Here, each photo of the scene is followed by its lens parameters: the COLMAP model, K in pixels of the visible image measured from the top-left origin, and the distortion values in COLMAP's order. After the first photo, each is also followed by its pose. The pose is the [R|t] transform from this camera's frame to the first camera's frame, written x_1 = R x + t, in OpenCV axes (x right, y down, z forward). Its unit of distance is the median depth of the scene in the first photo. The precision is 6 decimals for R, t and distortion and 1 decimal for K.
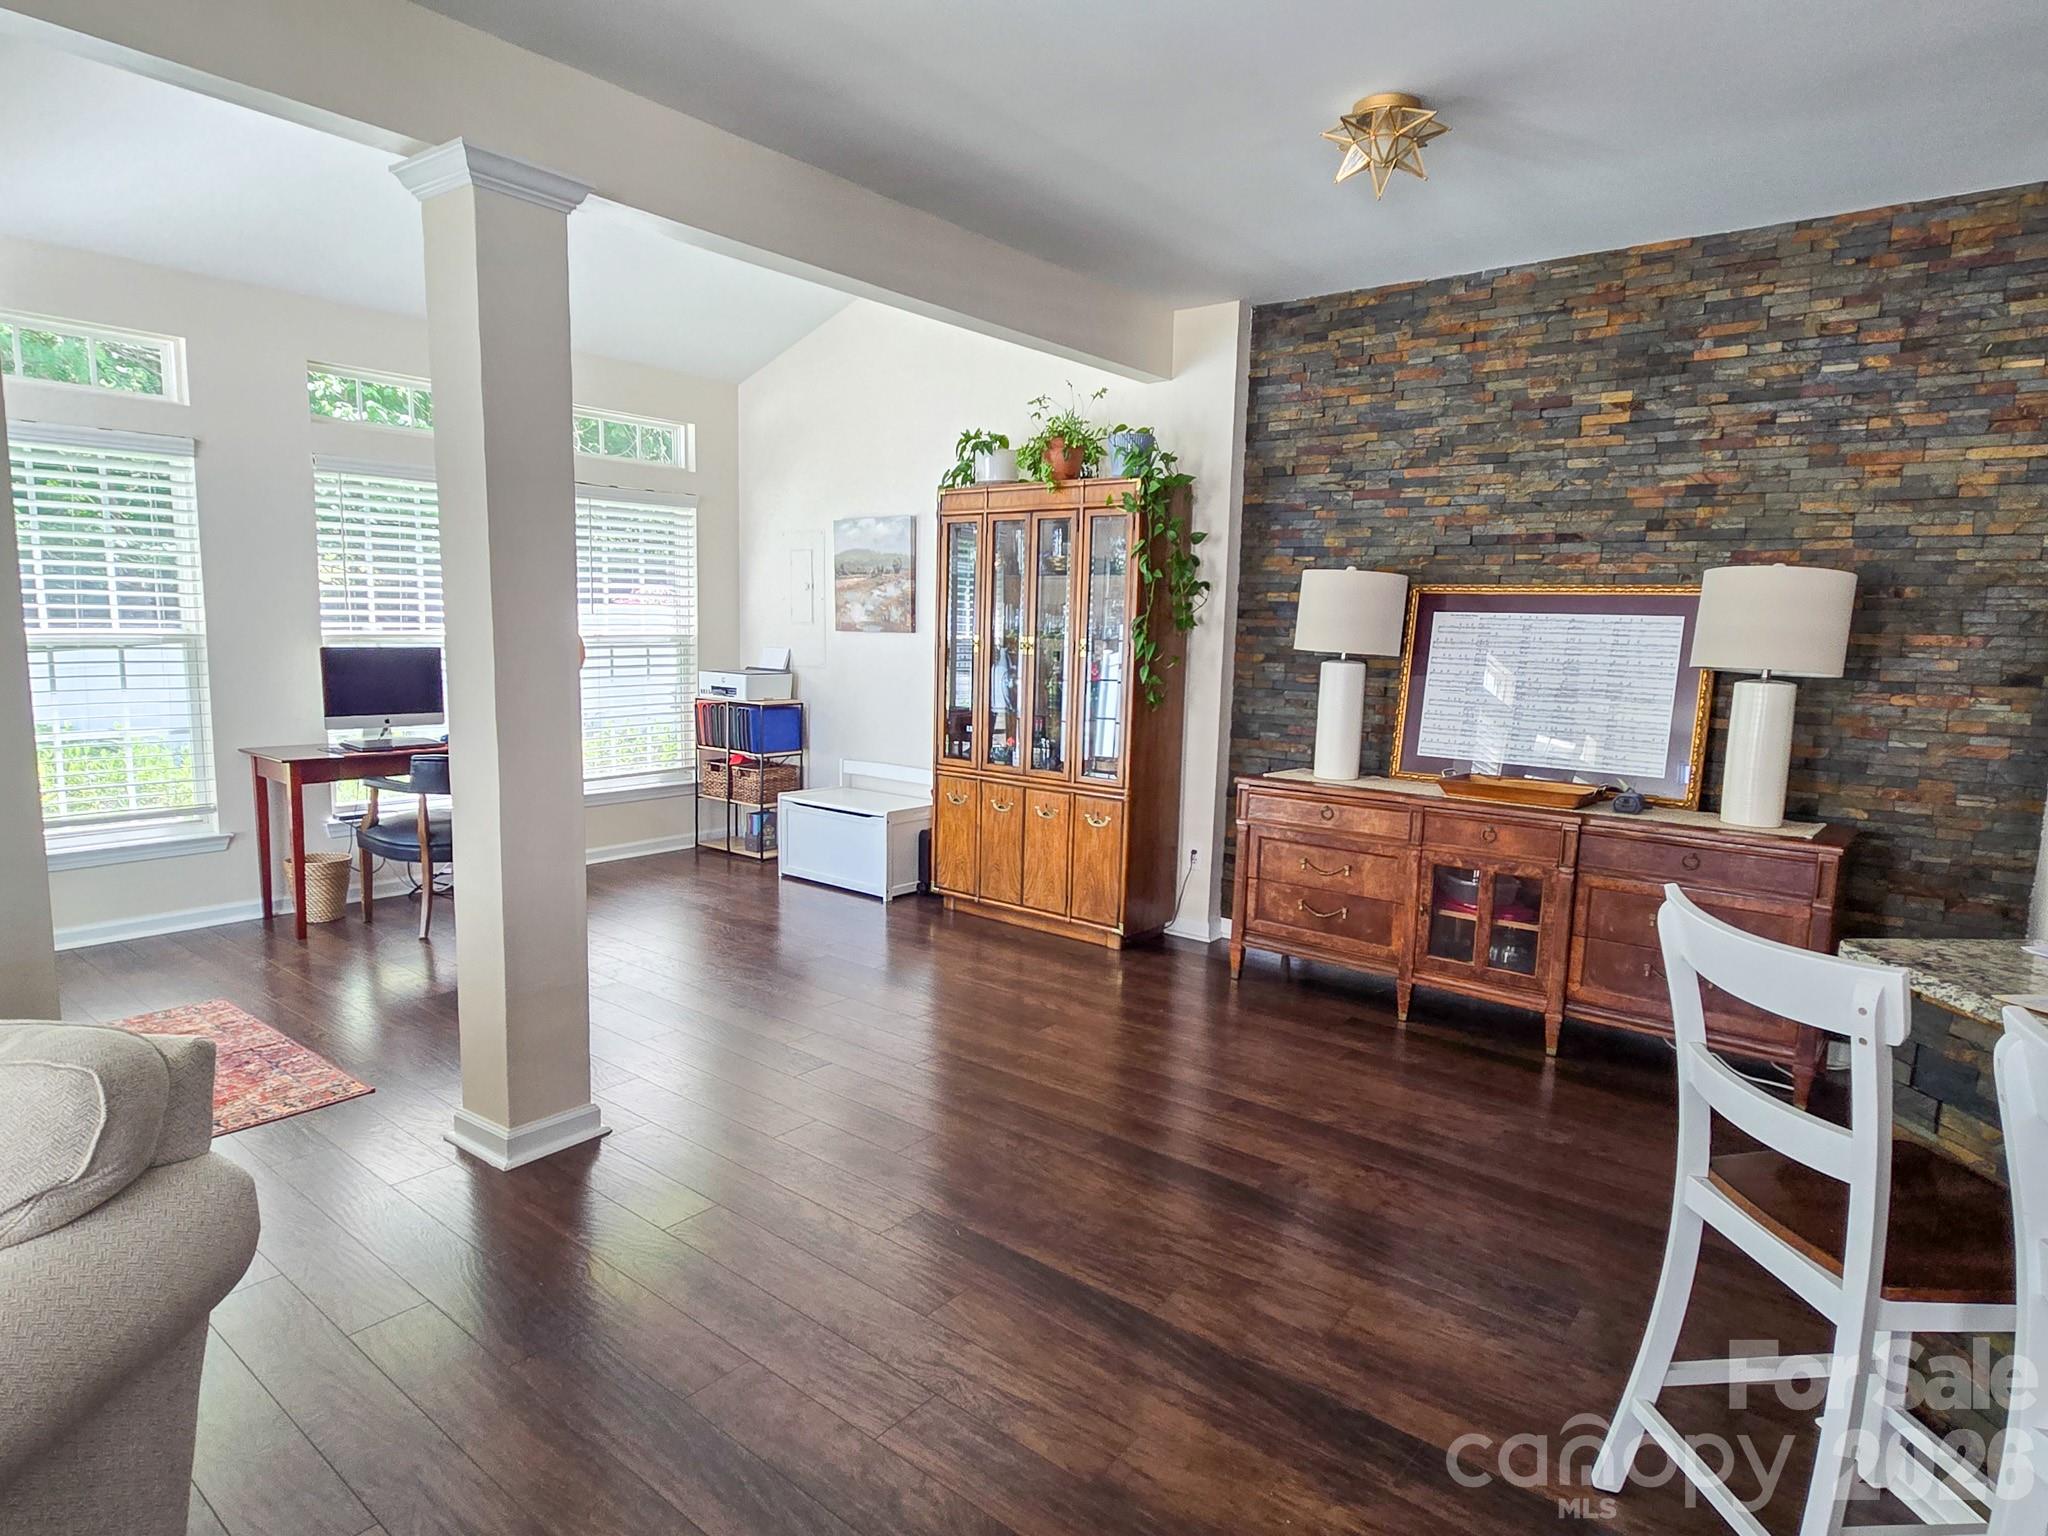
lens RADIAL K [[1177.7, 0, 1020.8], [0, 1177.7, 777.6], [0, 0, 1]] dist [-0.002459, -0.000487]
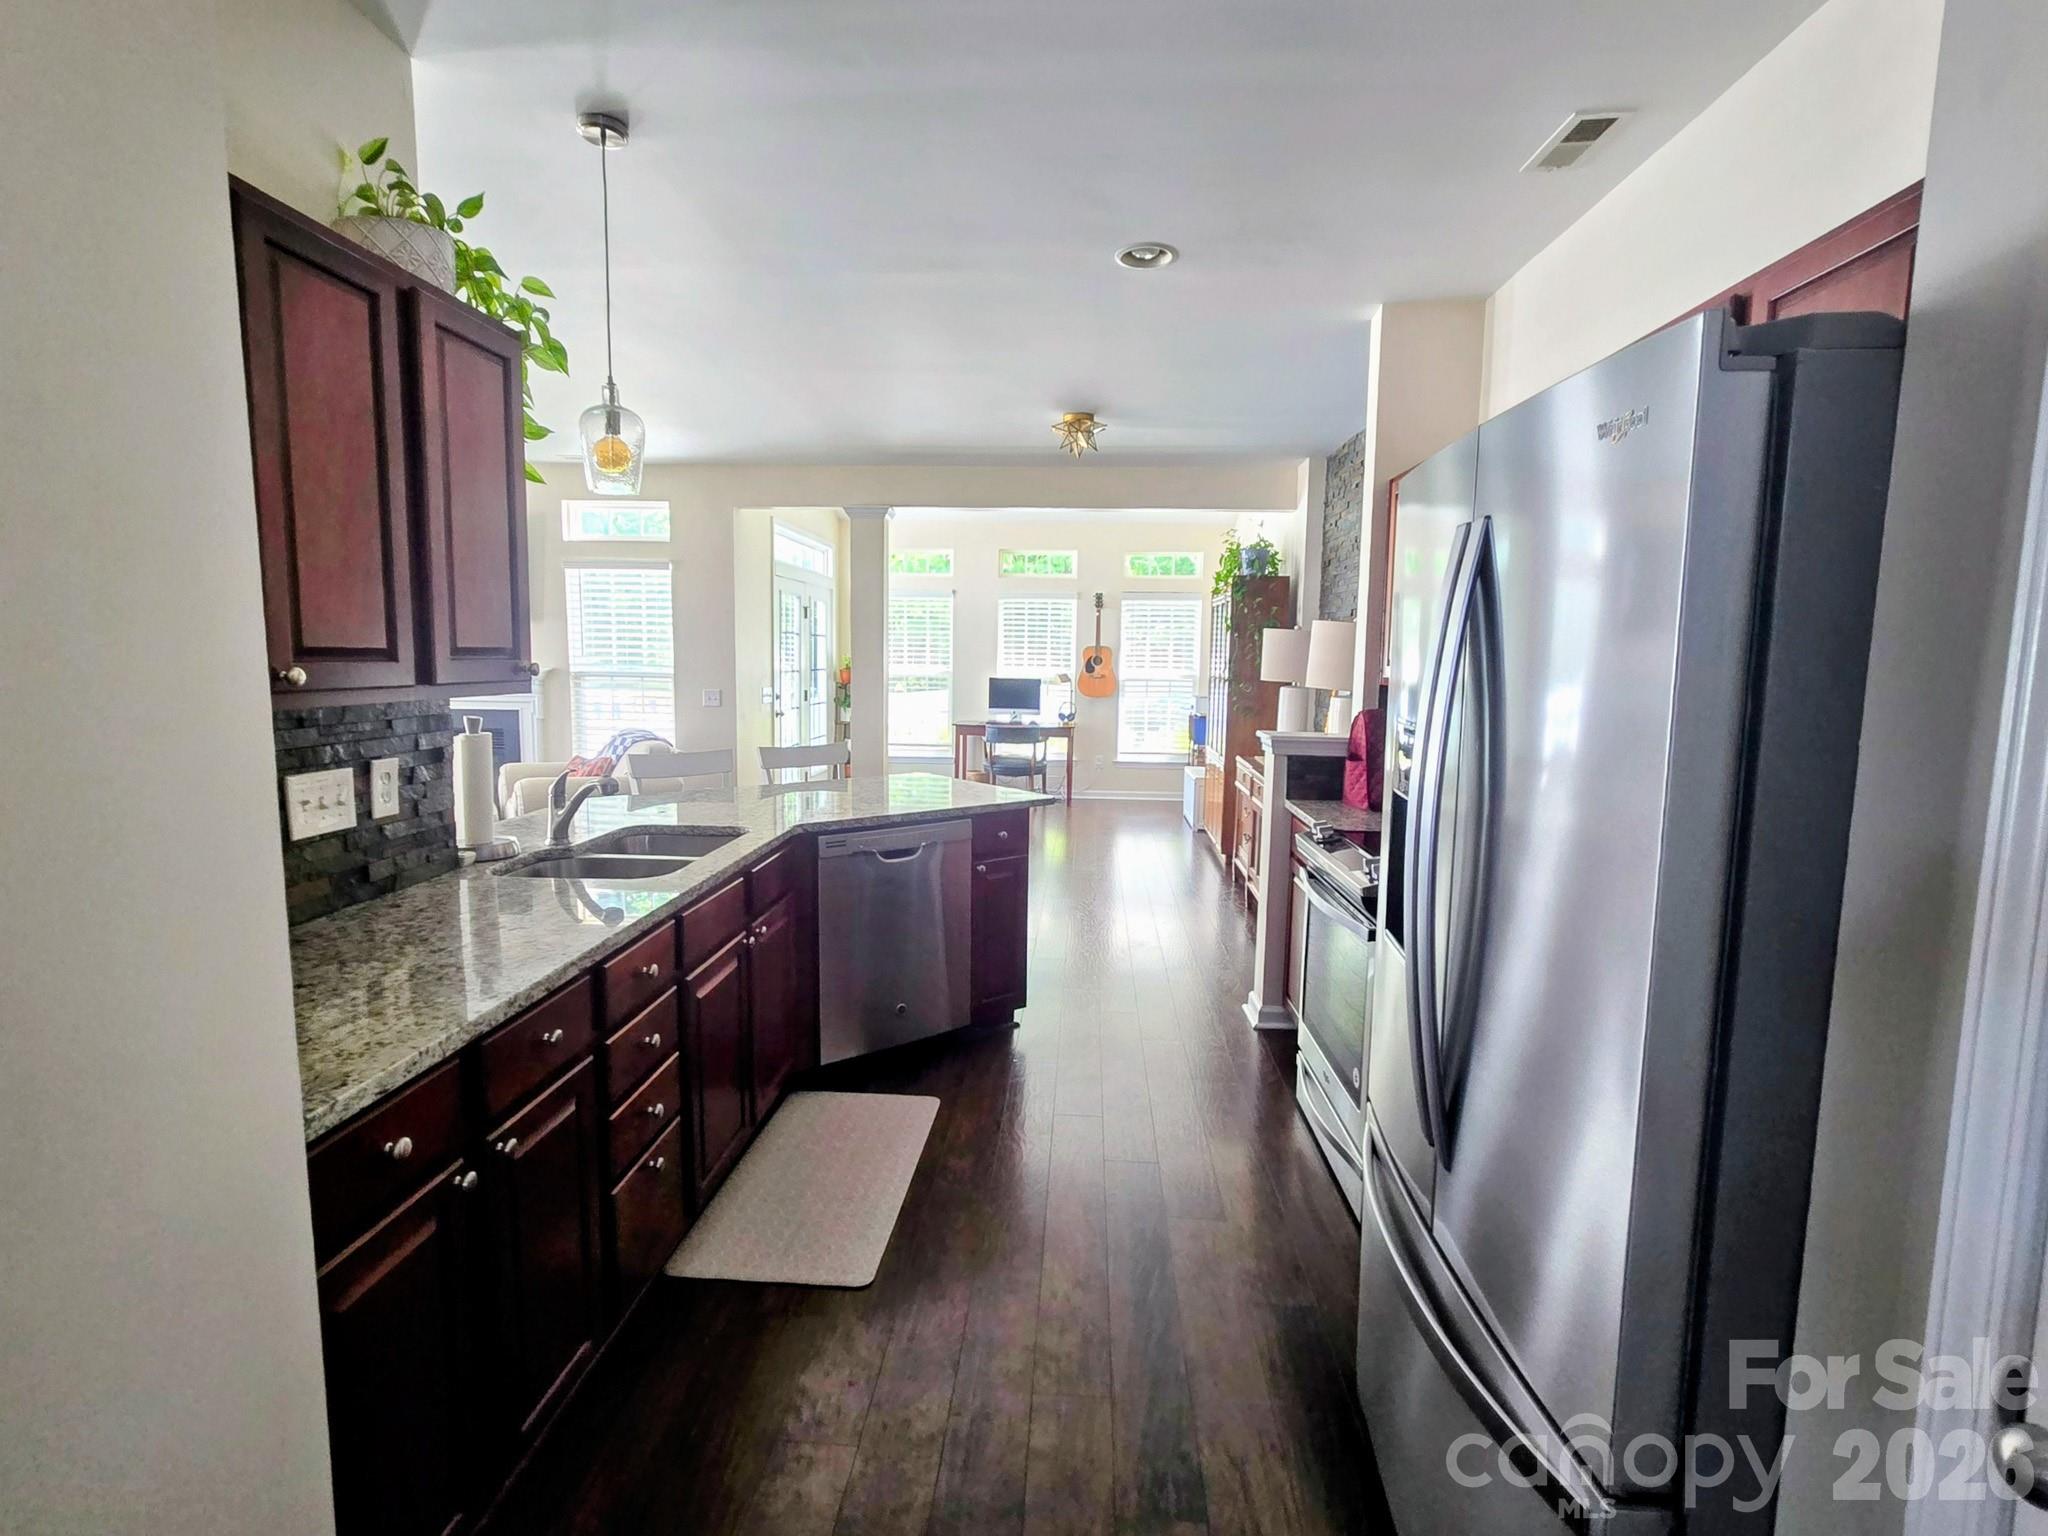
lens RADIAL K [[1010.9, 0, 991.6], [0, 1010.9, 770.8], [0, 0, 1]] dist [-0.006136, -0.000157]
pose [[0.554551, 0.081103, -0.828188, 1.225118], [-0.115943, 0.993062, 0.019614, 0.032913], [0.824033, 0.085146, 0.560107, -0.067634]]
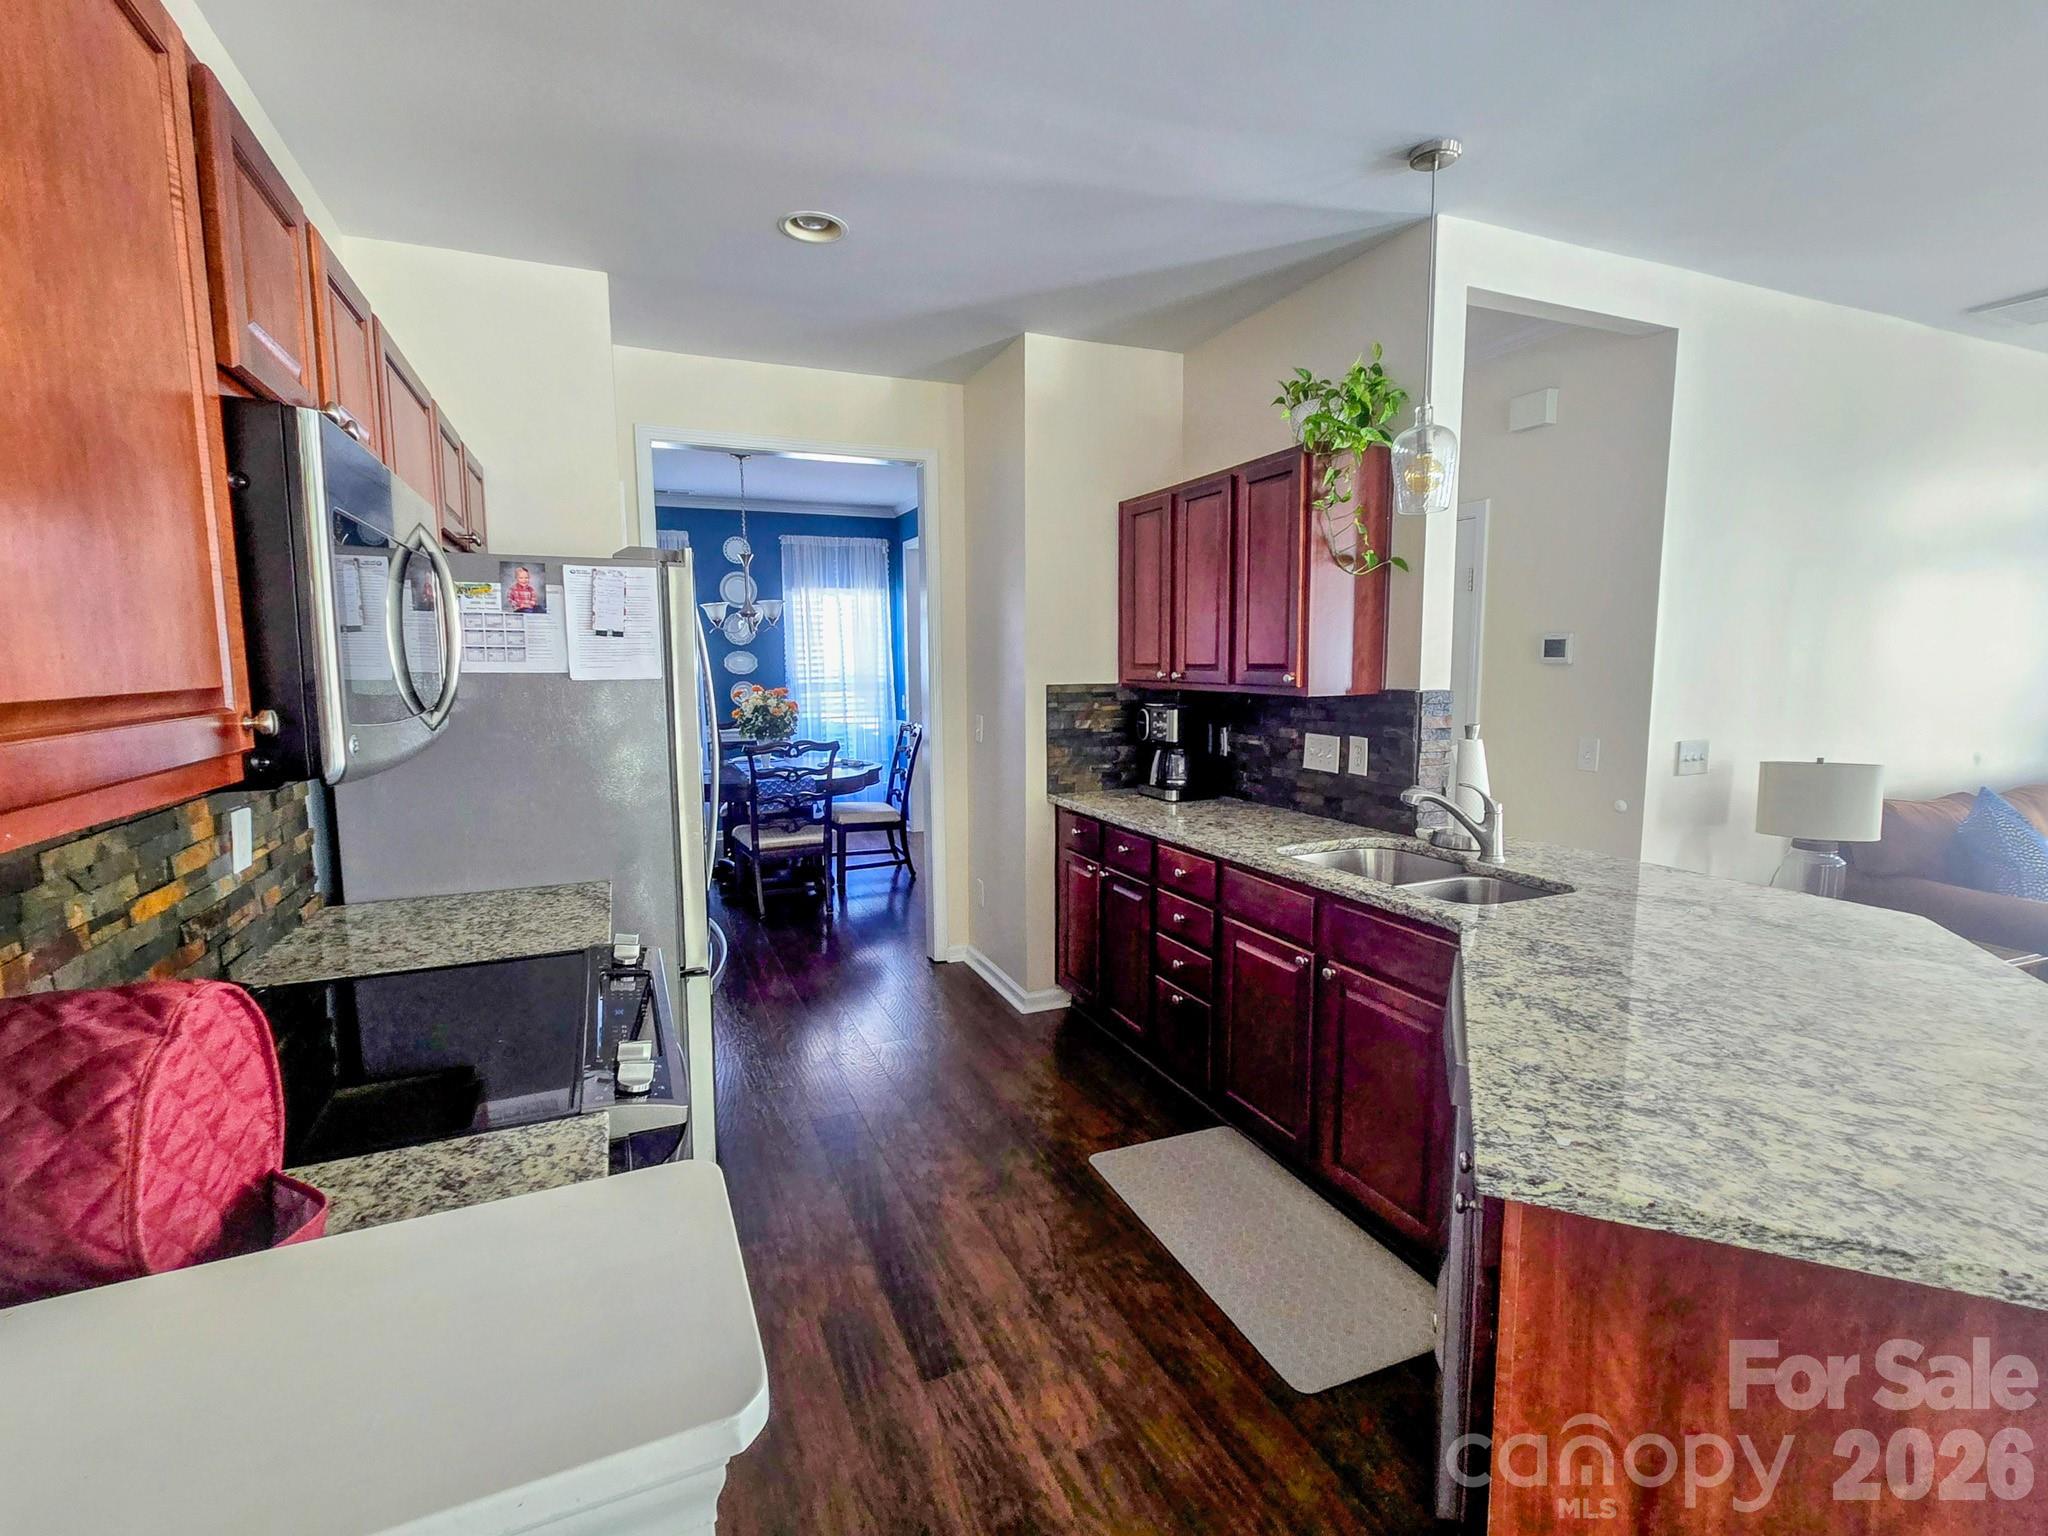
lens RADIAL K [[961.6, 0, 1016.7], [0, 961.6, 768.0], [0, 0, 1]] dist [-0.000159, -0.000086]
pose [[-0.881589, -0.073027, 0.466335, 0.523049], [0.050441, 0.967727, 0.246900, -0.099287], [-0.469315, 0.241187, -0.849454, 0.715439]]
